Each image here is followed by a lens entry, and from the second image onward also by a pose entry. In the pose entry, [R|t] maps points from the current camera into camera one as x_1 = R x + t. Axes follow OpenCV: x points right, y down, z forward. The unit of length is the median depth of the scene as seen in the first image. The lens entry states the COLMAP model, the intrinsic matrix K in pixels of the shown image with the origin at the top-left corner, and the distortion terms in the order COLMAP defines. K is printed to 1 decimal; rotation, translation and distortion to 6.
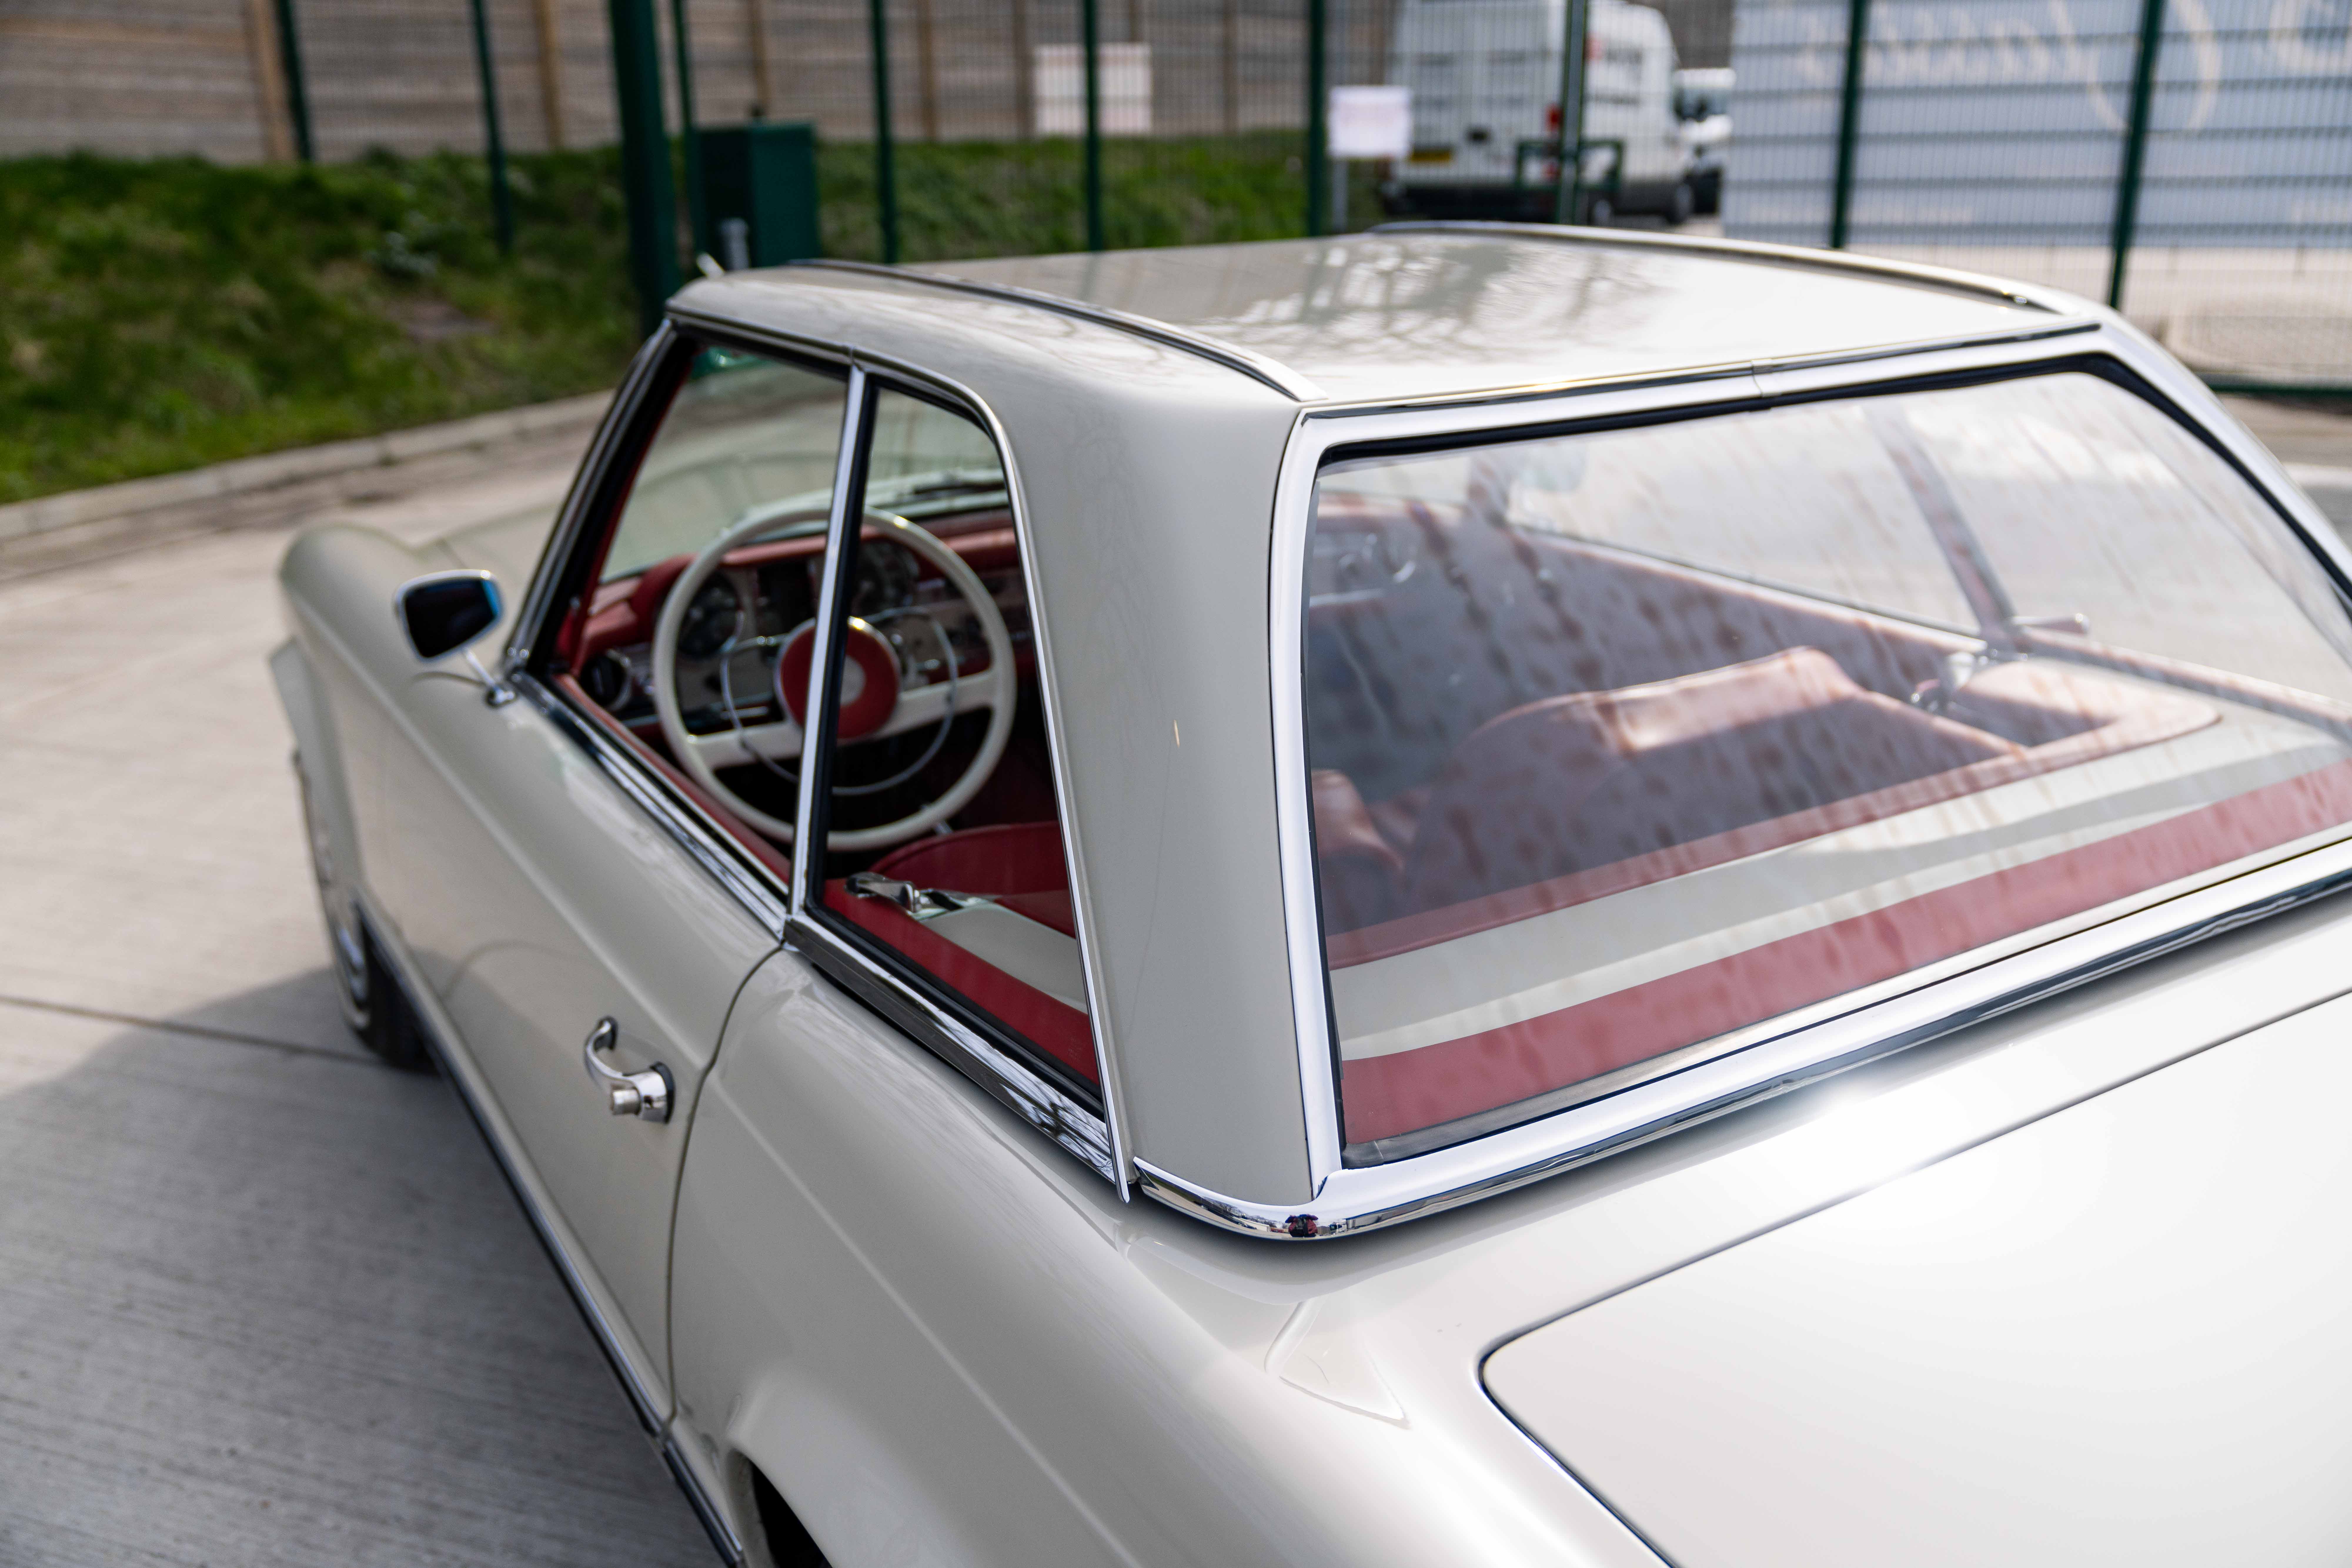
lens RADIAL K [[1936.0, 0, 1175.7], [0, 1936.0, 783.8], [0, 0, 1]] dist [0.000120, 0.007055]
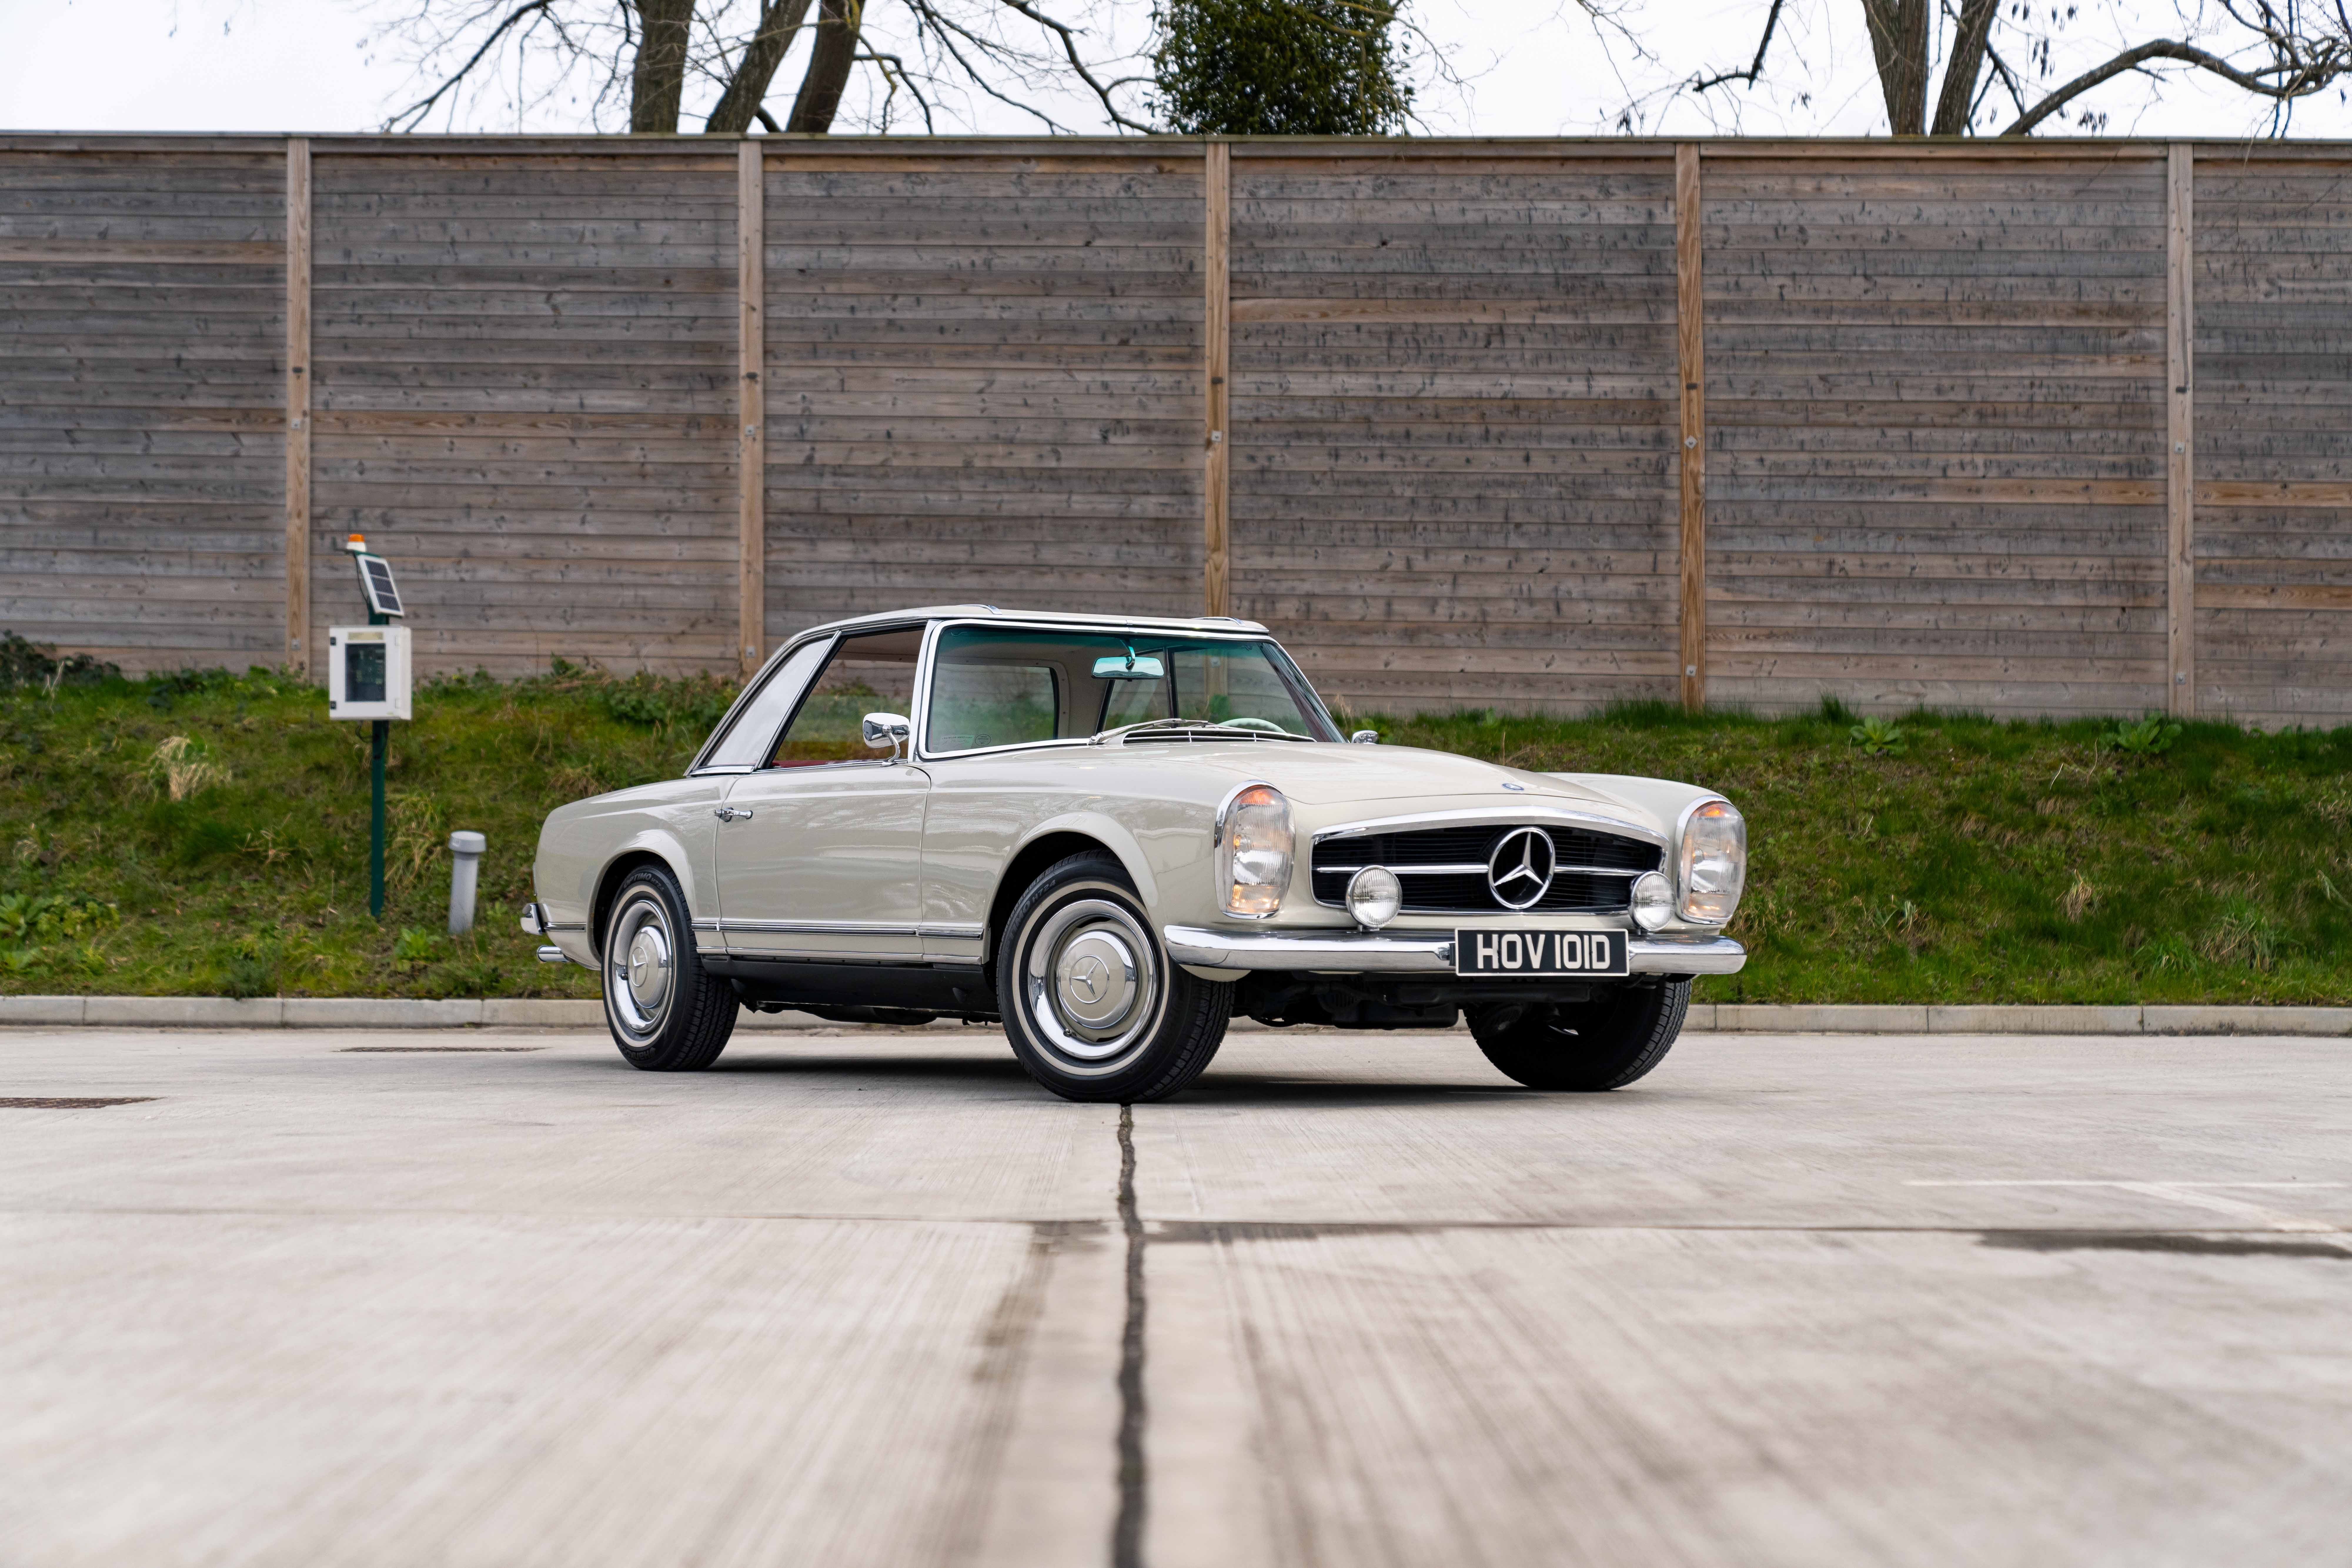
lens RADIAL K [[4200.5, 0, 1173.7], [0, 4200.5, 800.4], [0, 0, 1]] dist [0.030921, -0.044843]
pose [[0.347132, -0.001452, -0.937815, 1.130801], [-0.313201, 0.942403, -0.117391, 0.121441], [0.883971, 0.334475, 0.326683, -0.138172]]
